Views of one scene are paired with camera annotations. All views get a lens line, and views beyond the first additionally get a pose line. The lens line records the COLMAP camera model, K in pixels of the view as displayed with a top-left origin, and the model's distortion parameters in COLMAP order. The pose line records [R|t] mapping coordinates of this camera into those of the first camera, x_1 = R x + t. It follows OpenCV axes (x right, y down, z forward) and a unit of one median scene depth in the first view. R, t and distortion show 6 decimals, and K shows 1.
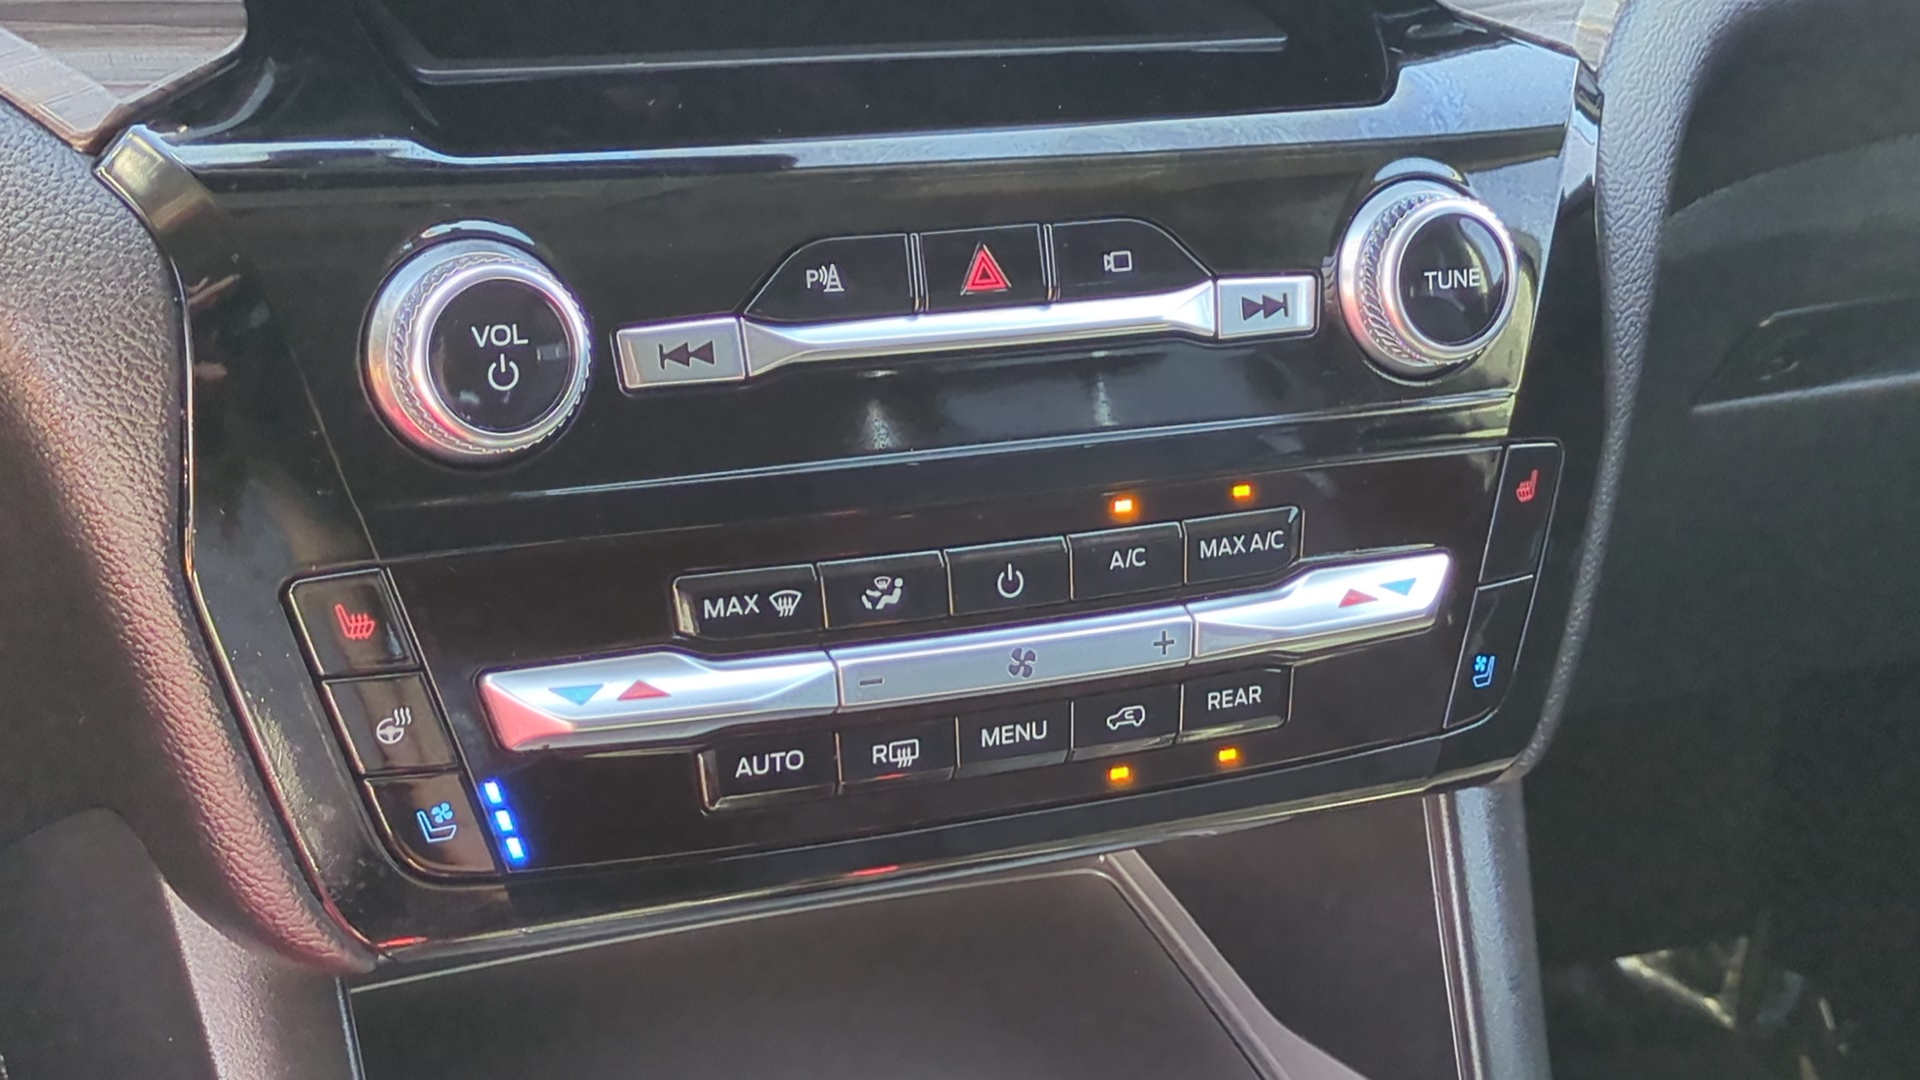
lens RADIAL K [[3165.4, 0, 960.0], [0, 3165.4, 540.0], [0, 0, 1]] dist [0.130063, -0.020795]
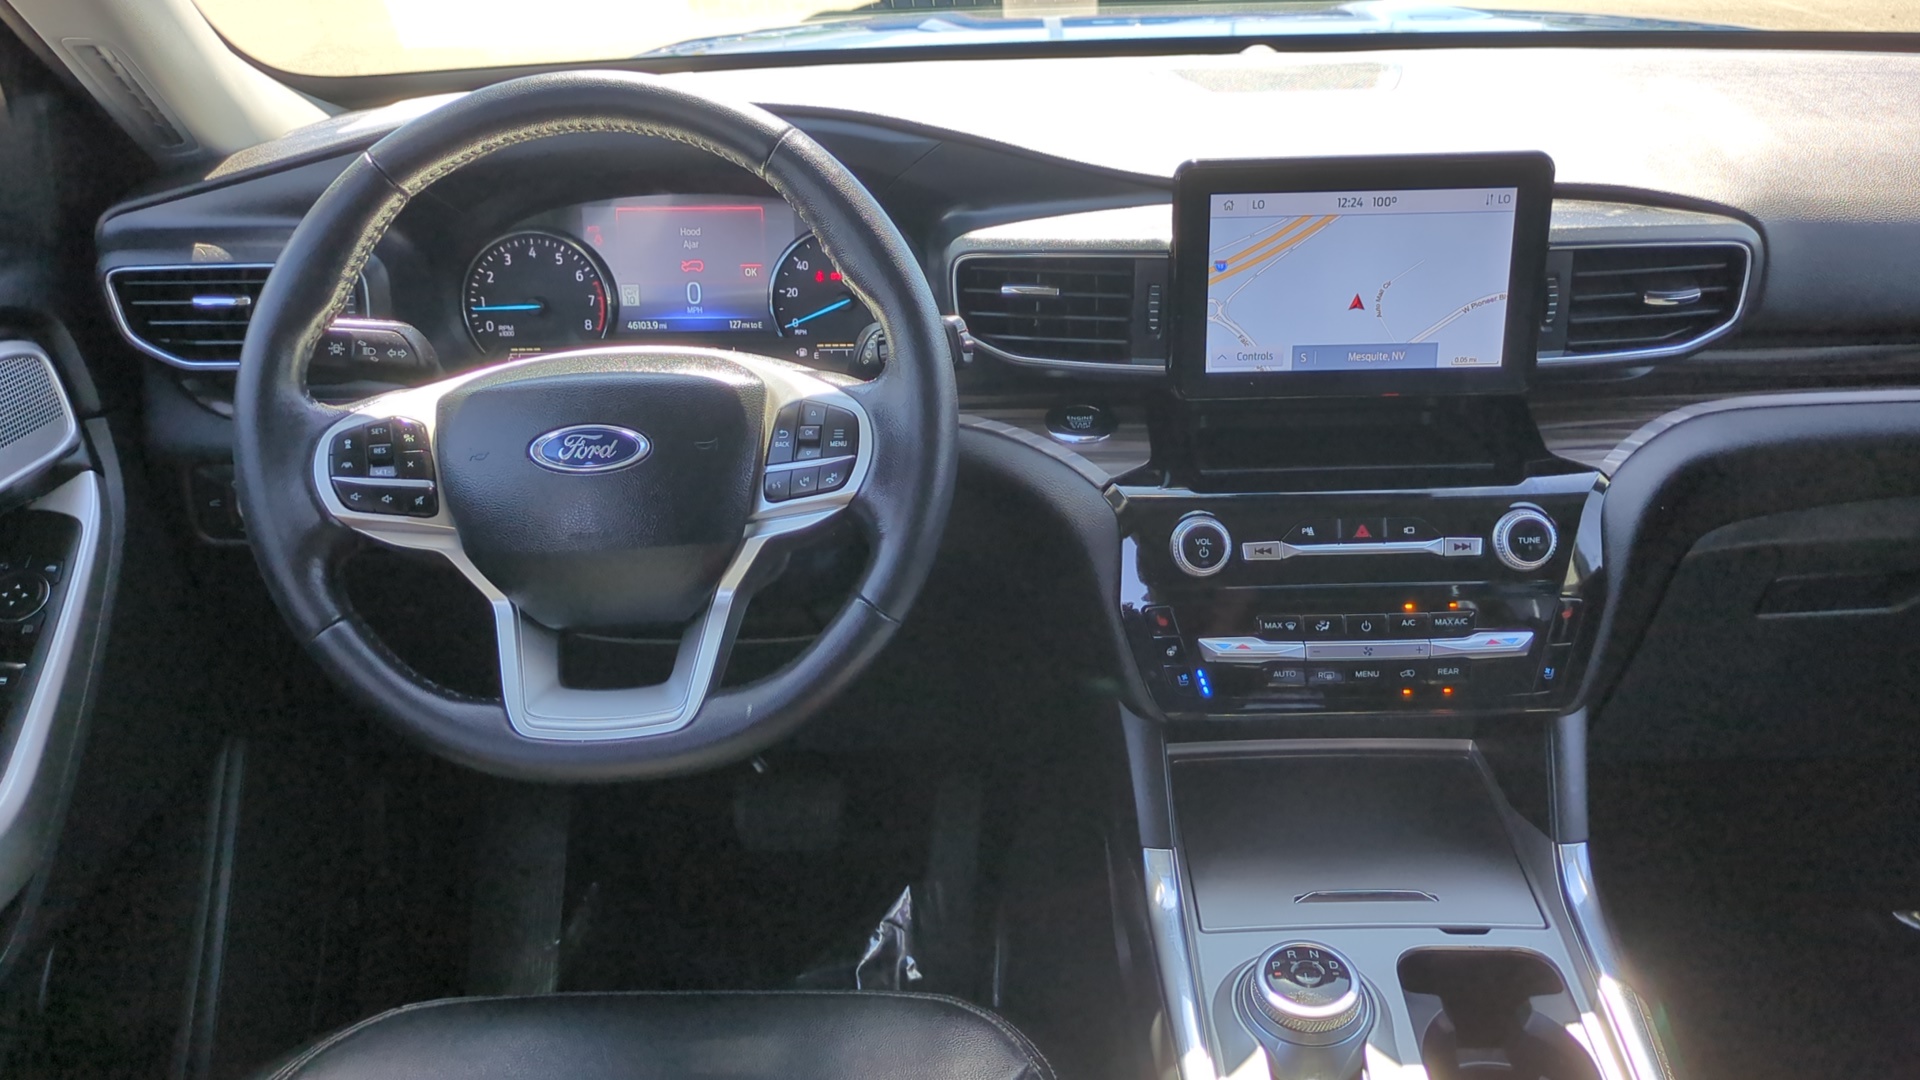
lens RADIAL K [[1622.6, 0, 983.7], [0, 1622.6, 548.4], [0, 0, 1]] dist [0.071291, -0.098769]
pose [[0.885949, 0.022980, -0.463214, 0.441280], [-0.081605, 0.990913, -0.106919, 0.145128], [0.456548, 0.132525, 0.879774, -0.663457]]
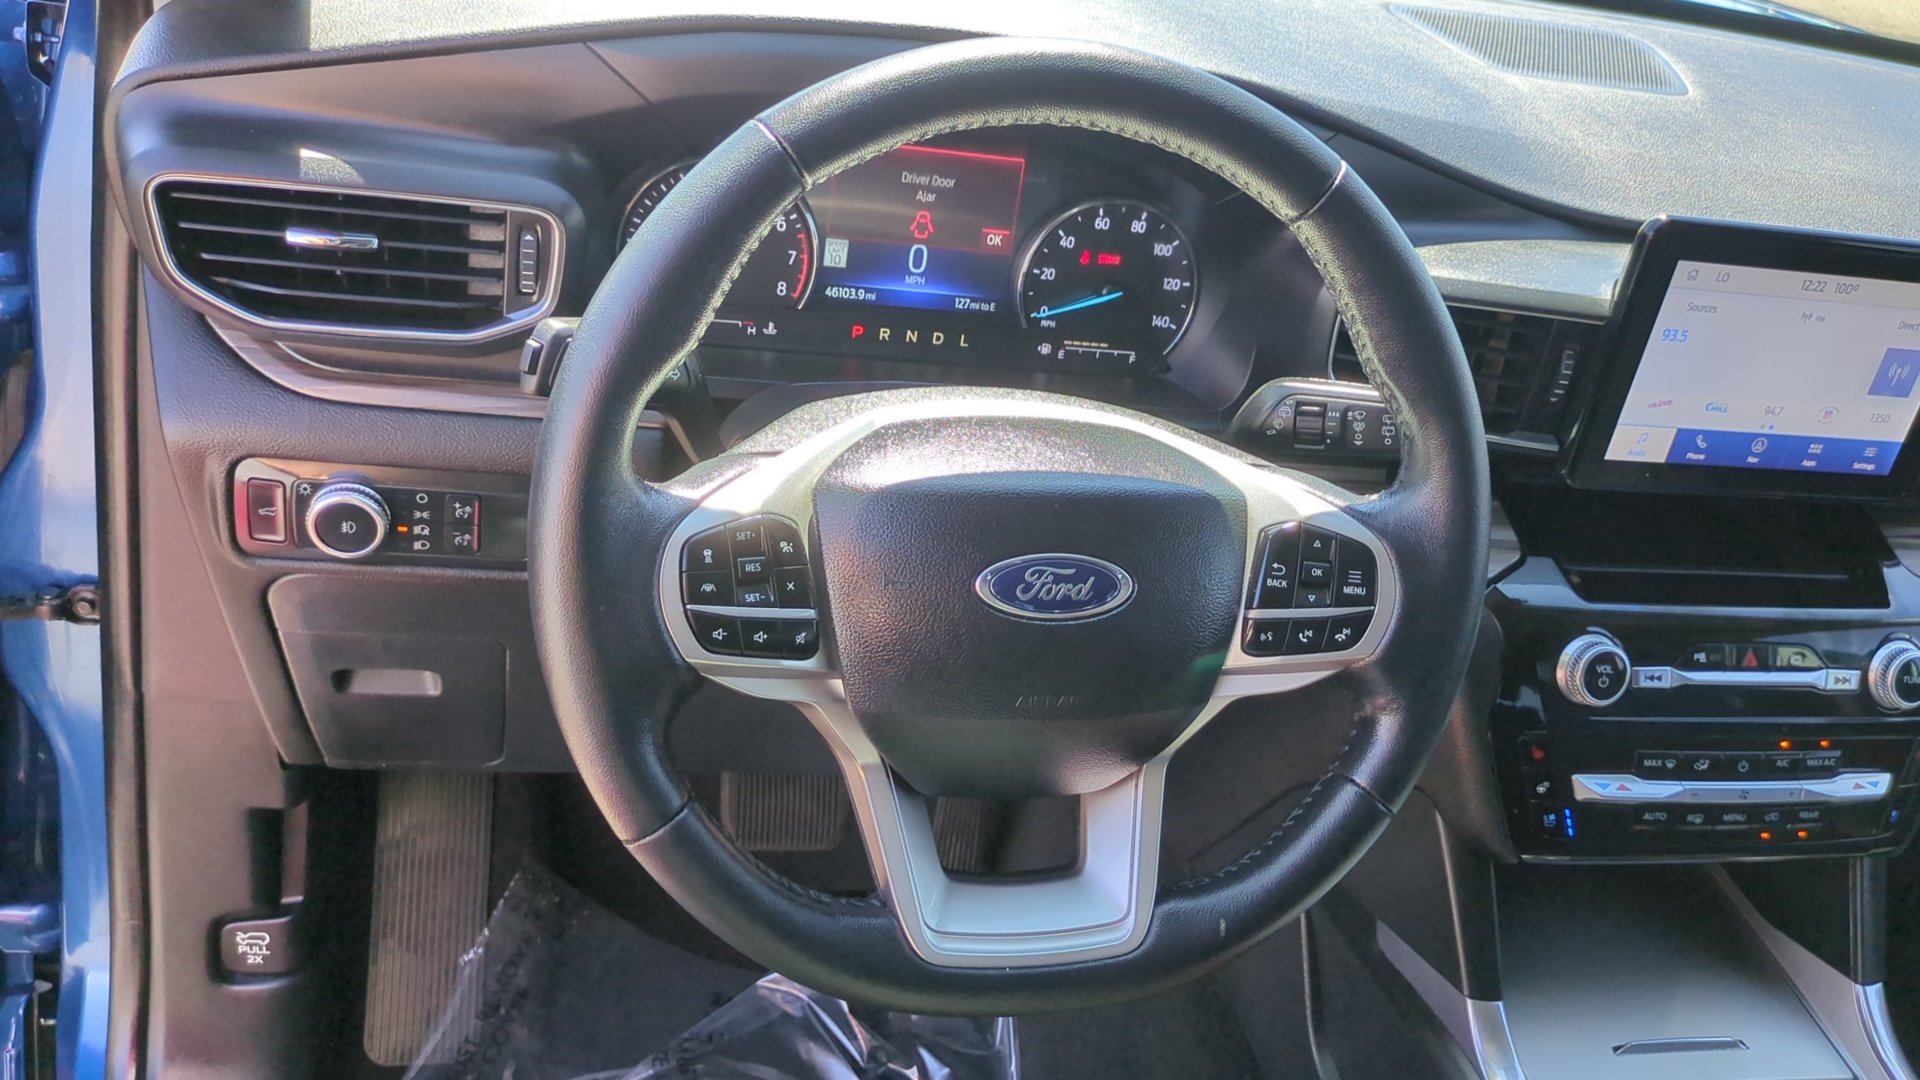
lens RADIAL K [[1622.6, 0, 983.7], [0, 1622.6, 548.4], [0, 0, 1]] dist [0.071291, -0.098769]
pose [[0.973301, 0.141642, -0.180617, -0.416184], [-0.141709, 0.989828, 0.012601, -0.103779], [0.180564, 0.013330, 0.983473, -0.598821]]
